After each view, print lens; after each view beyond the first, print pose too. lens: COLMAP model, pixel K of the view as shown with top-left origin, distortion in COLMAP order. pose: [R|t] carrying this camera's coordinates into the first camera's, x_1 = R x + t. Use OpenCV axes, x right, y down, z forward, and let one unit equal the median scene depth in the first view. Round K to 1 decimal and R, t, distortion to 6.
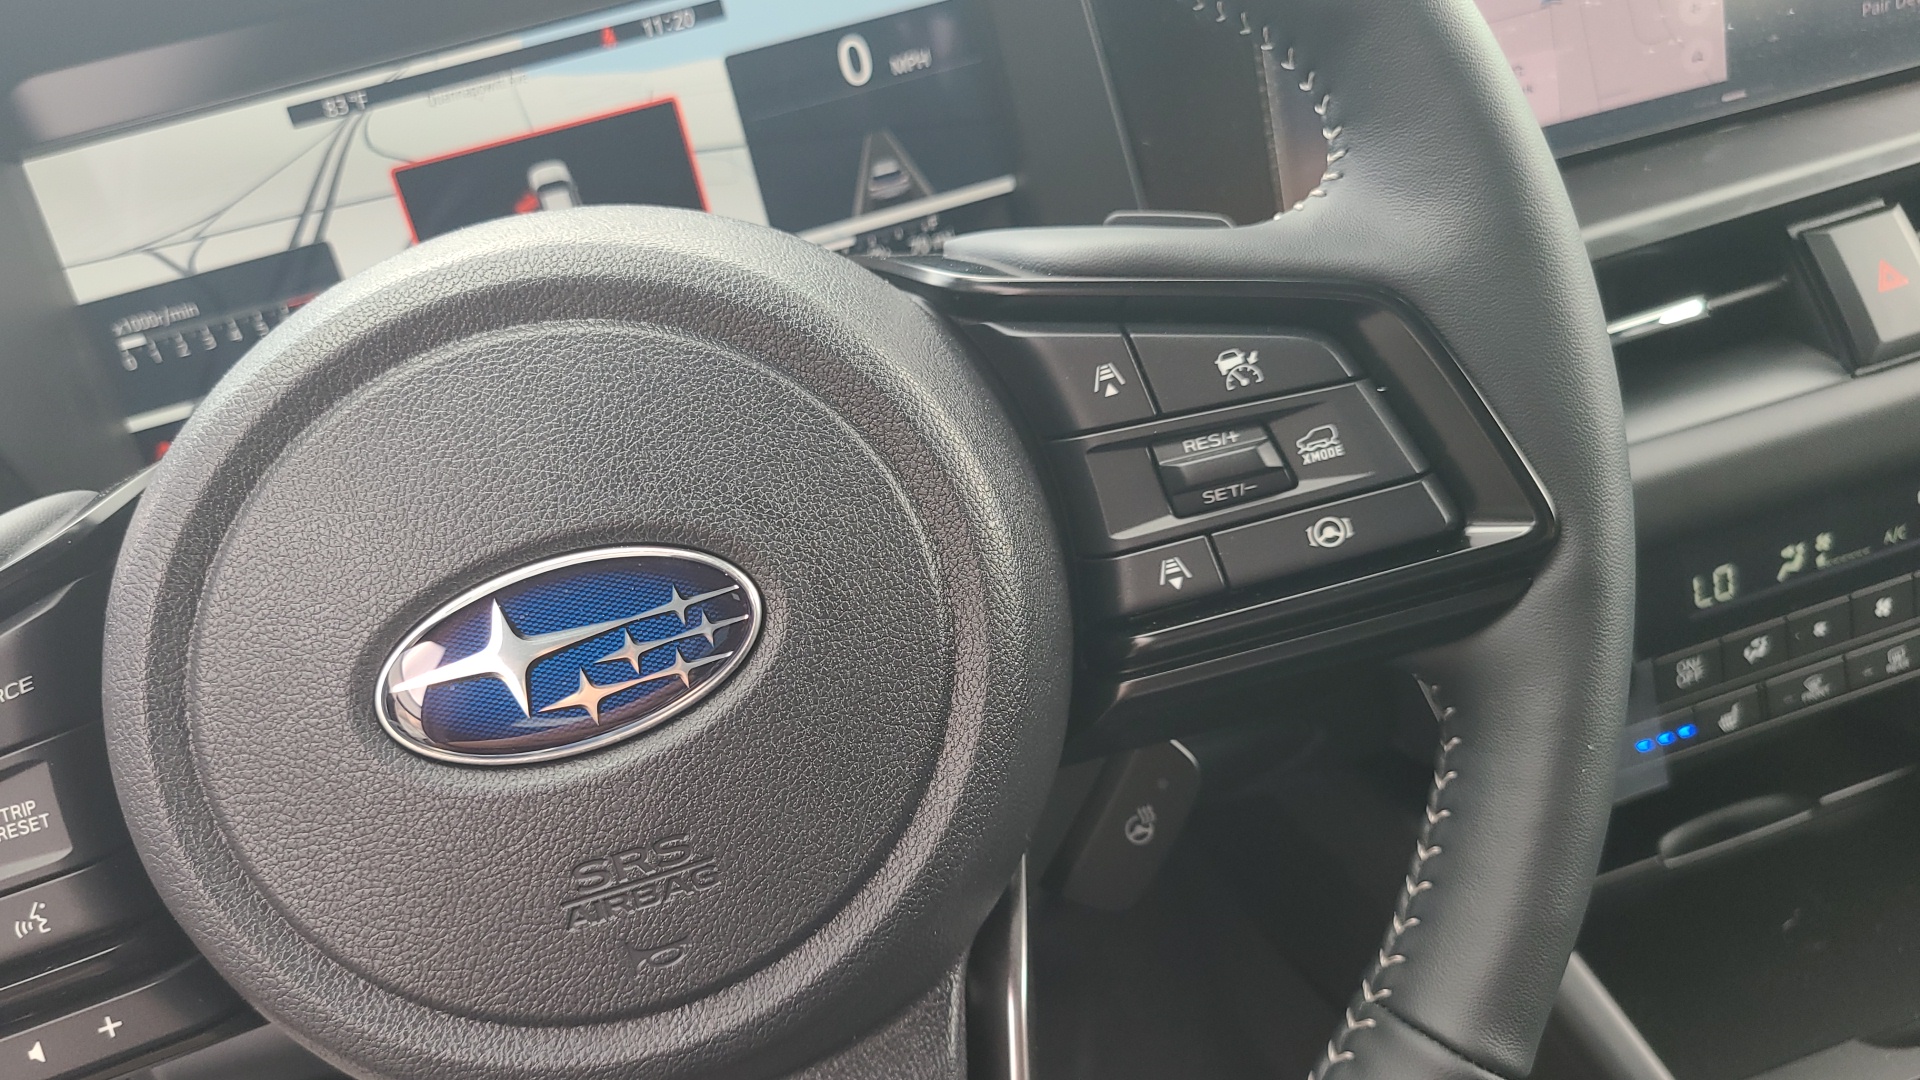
lens RADIAL K [[1545.0, 0, 910.2], [0, 1545.0, 545.8], [0, 0, 1]] dist [-0.002196, -0.007999]
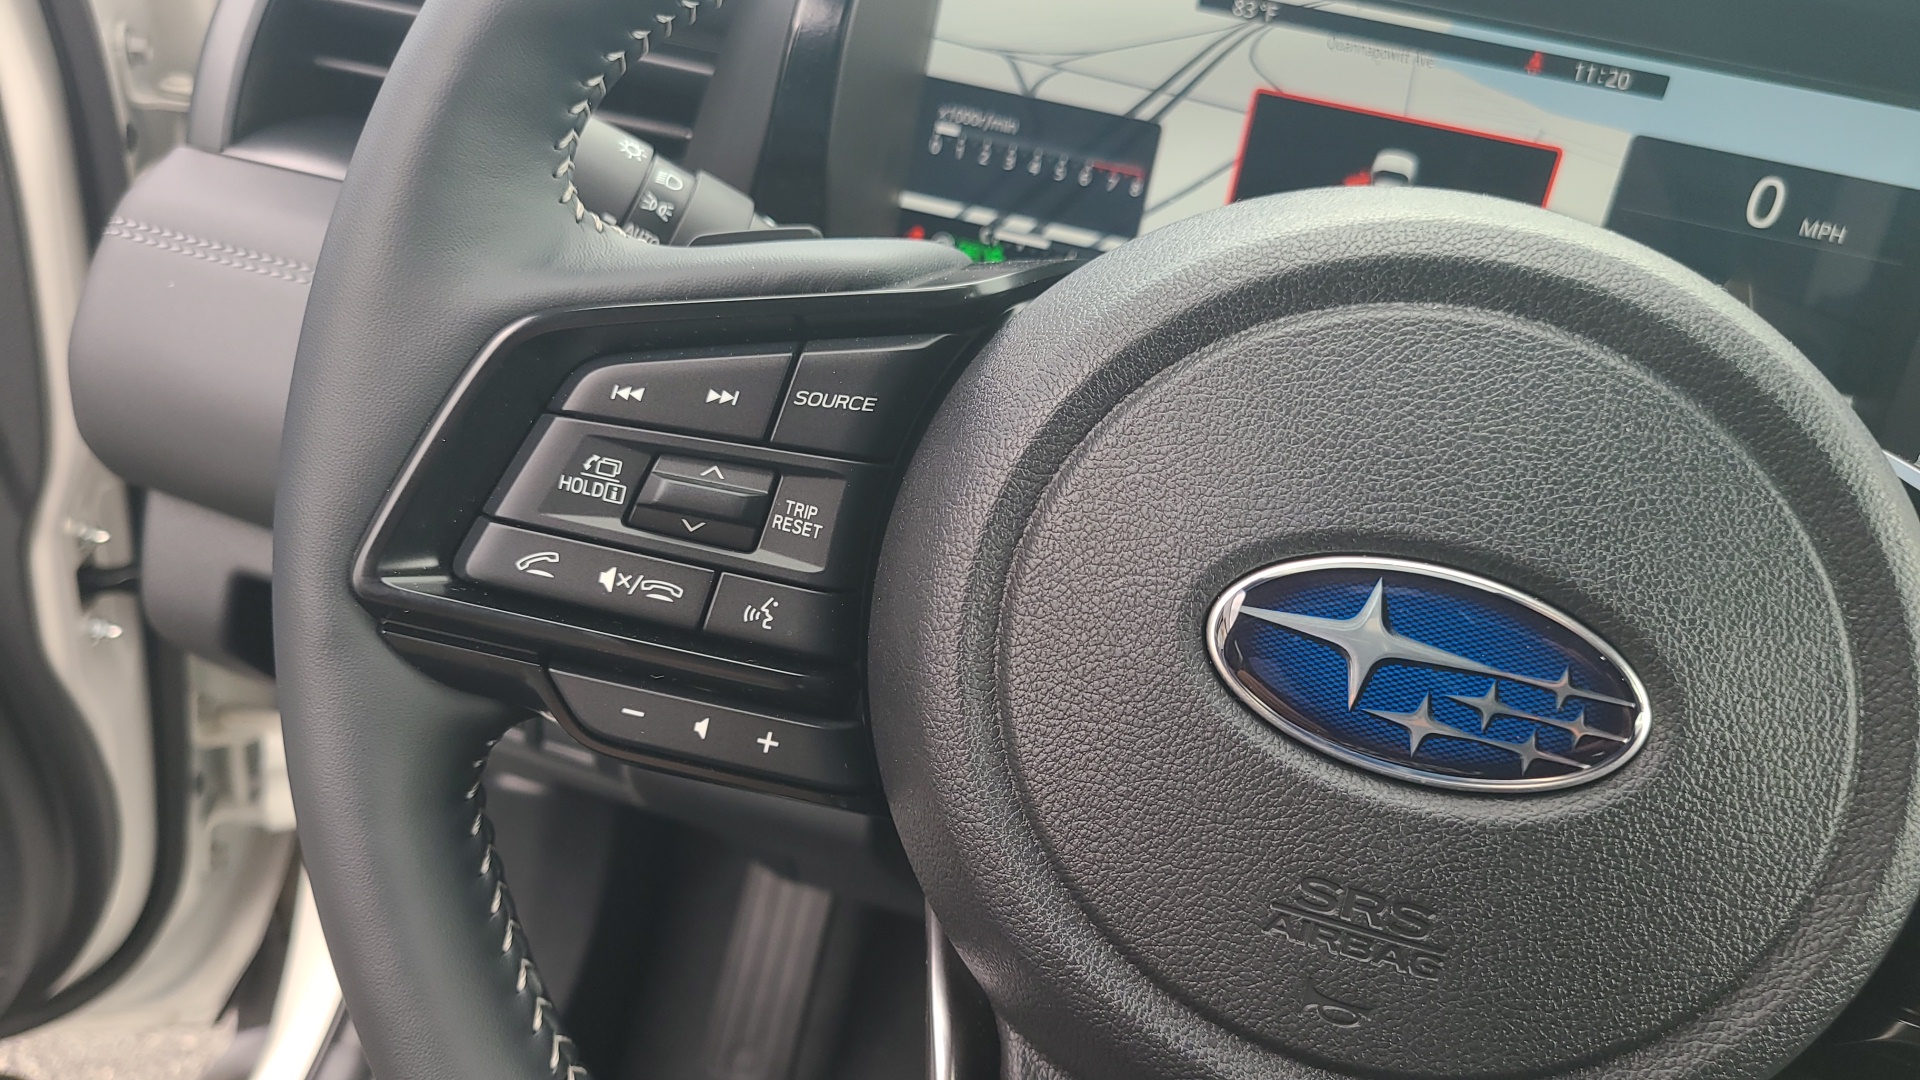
lens RADIAL K [[1545.0, 0, 910.2], [0, 1545.0, 545.8], [0, 0, 1]] dist [-0.002196, -0.007999]
pose [[0.828820, 0.501624, -0.247854, -0.241759], [-0.499953, 0.862846, 0.074452, 0.076224], [0.251207, 0.062208, 0.965932, 0.044084]]
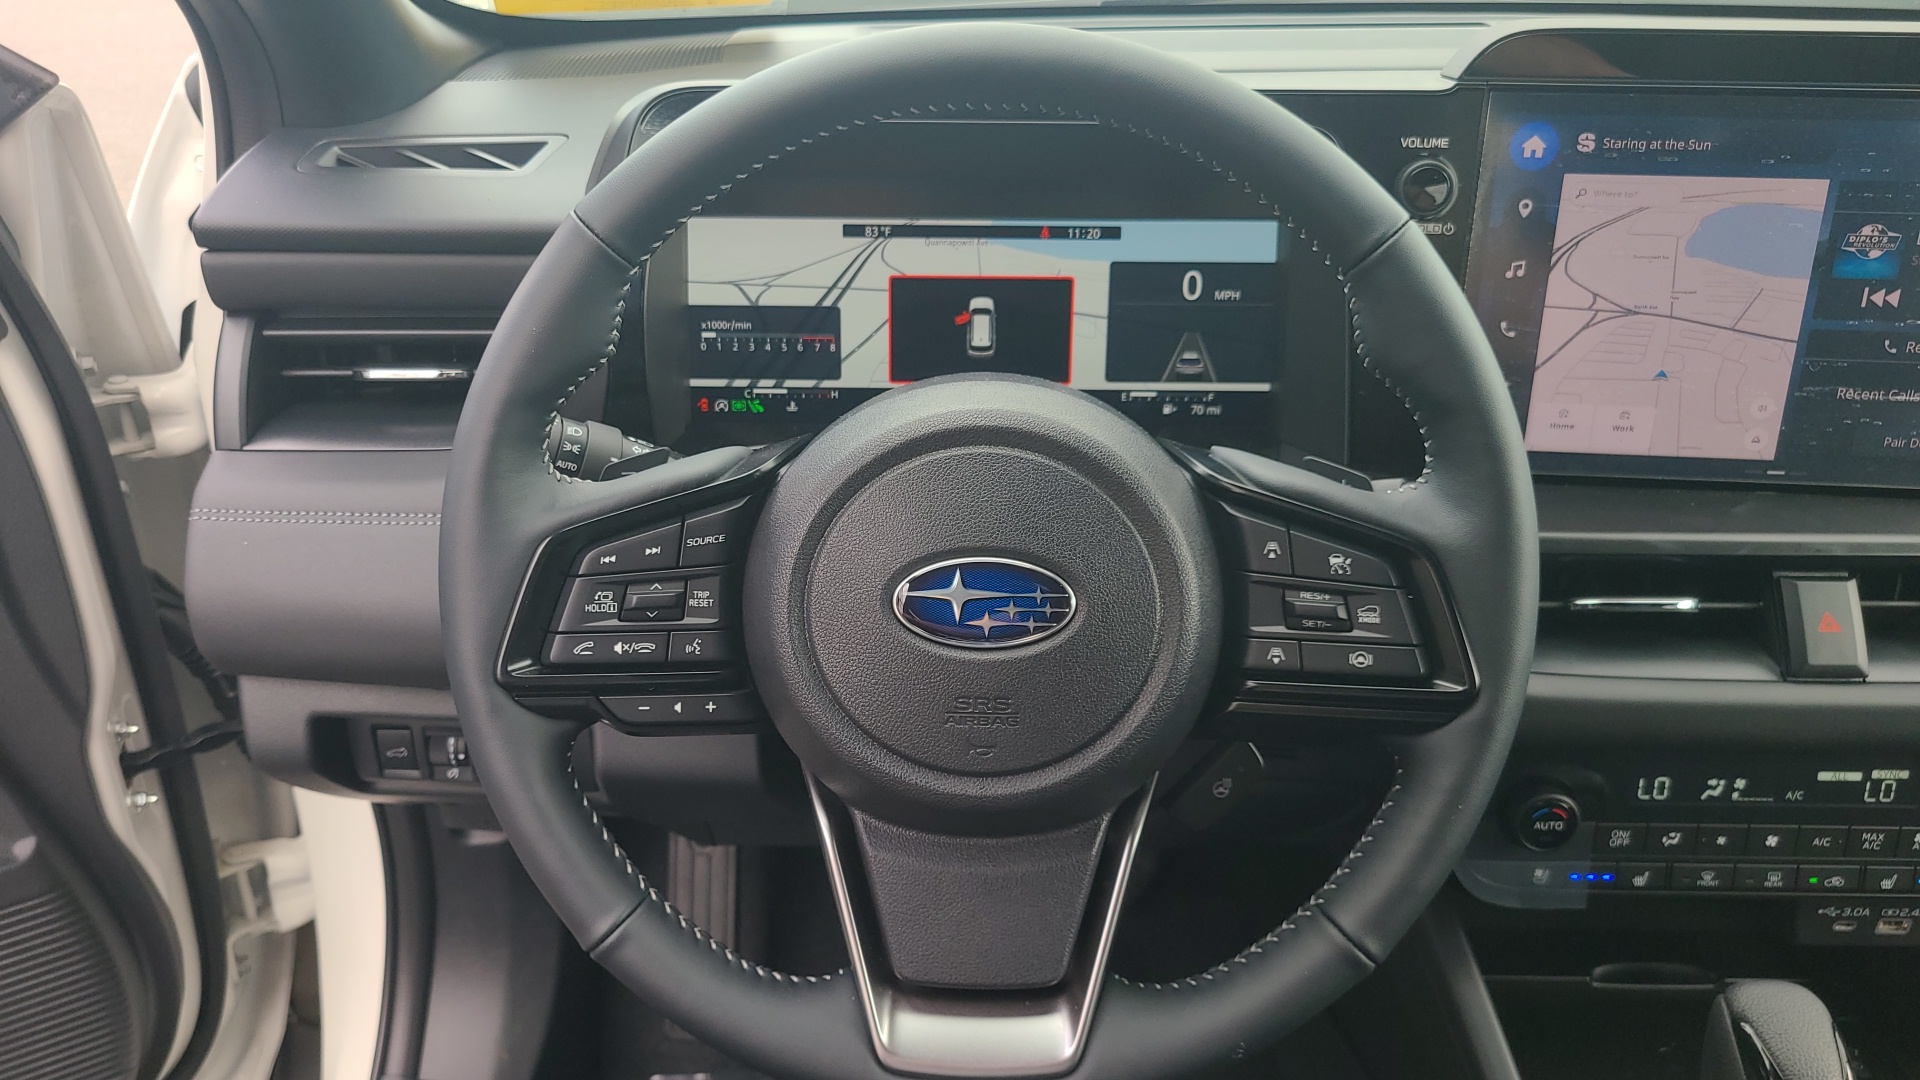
lens RADIAL K [[1446.5, 0, 936.6], [0, 1446.5, 535.1], [0, 0, 1]] dist [0.035129, -0.013802]
pose [[0.948218, 0.293837, -0.120592, -0.058021], [-0.296498, 0.955024, -0.004344, 0.008034], [0.113892, 0.039874, 0.992693, -0.860030]]
